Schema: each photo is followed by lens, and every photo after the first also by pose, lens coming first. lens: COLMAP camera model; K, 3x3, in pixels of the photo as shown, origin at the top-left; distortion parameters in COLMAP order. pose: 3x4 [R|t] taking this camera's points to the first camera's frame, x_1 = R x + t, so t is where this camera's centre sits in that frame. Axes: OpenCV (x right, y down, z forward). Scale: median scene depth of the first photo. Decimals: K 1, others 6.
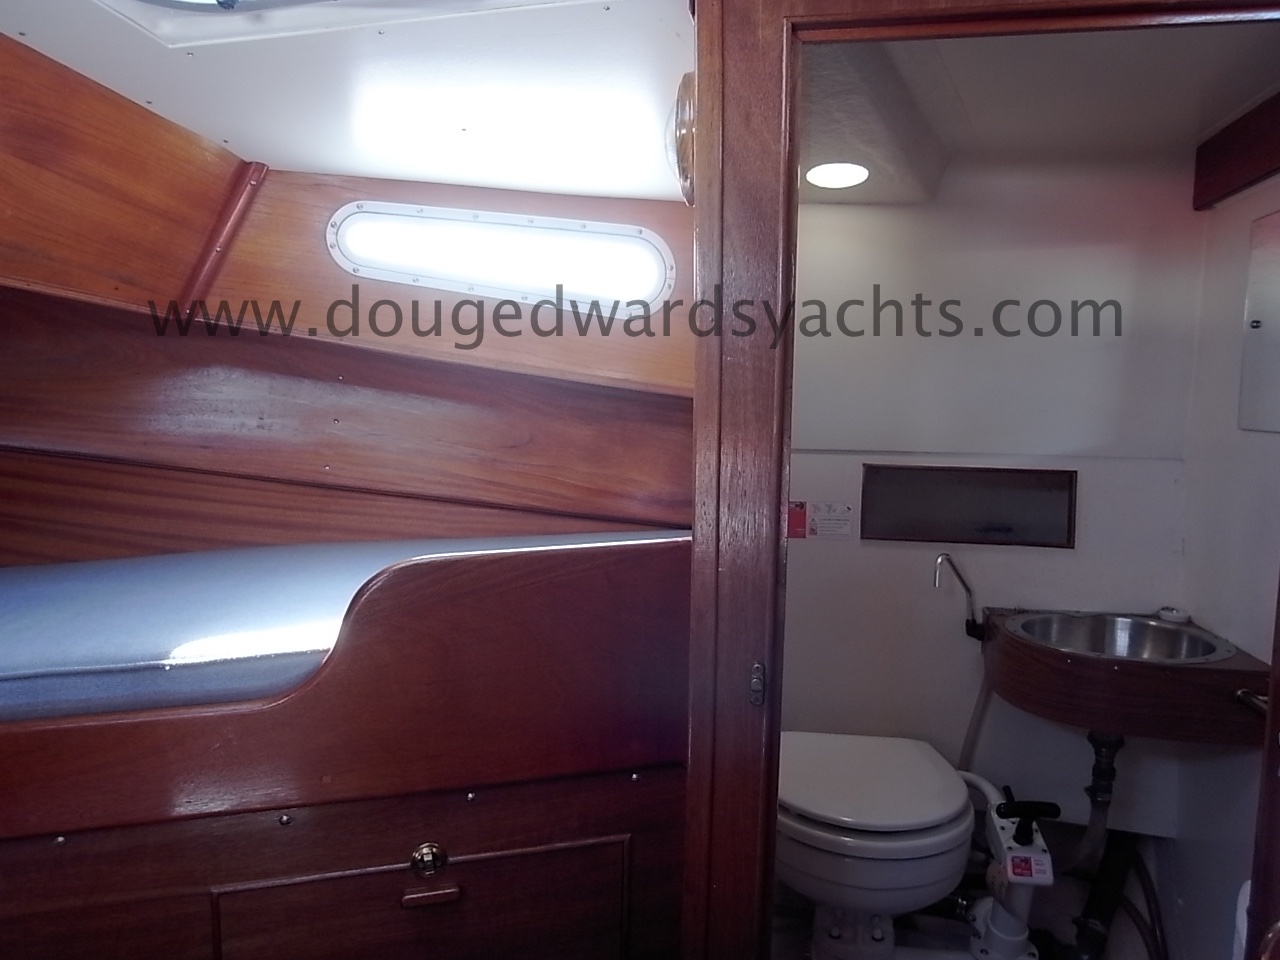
lens RADIAL K [[907.7, 0, 633.2], [0, 907.7, 472.5], [0, 0, 1]] dist [-0.069999, 0.050898]
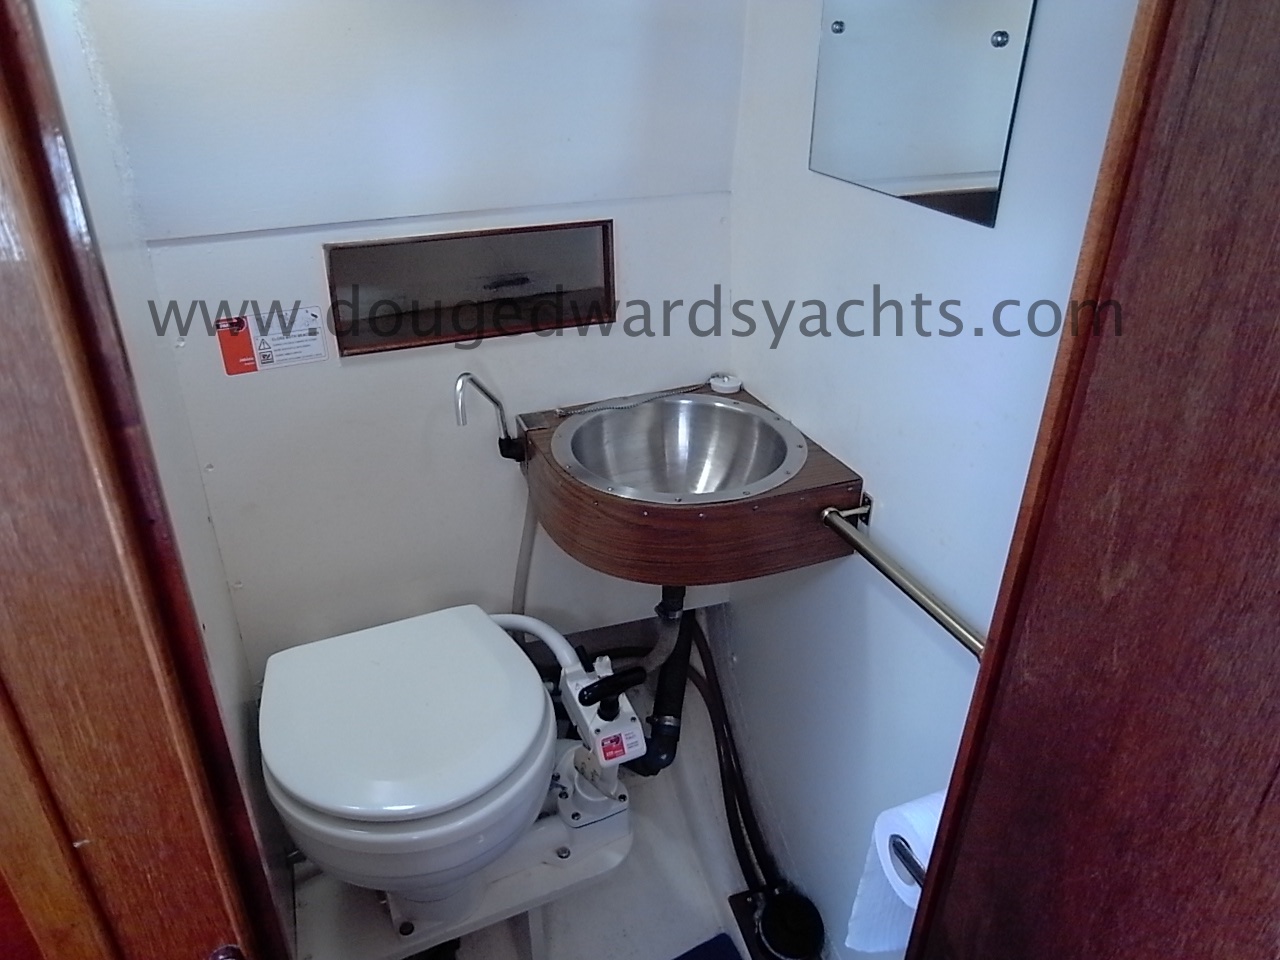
lens RADIAL K [[907.7, 0, 635.9], [0, 907.7, 482.3], [0, 0, 1]] dist [-0.069999, 0.050898]
pose [[0.836690, -0.265598, 0.478965, 0.092088], [0.050621, 0.908299, 0.415247, -0.118067], [-0.545332, -0.323187, 0.773410, 0.337902]]
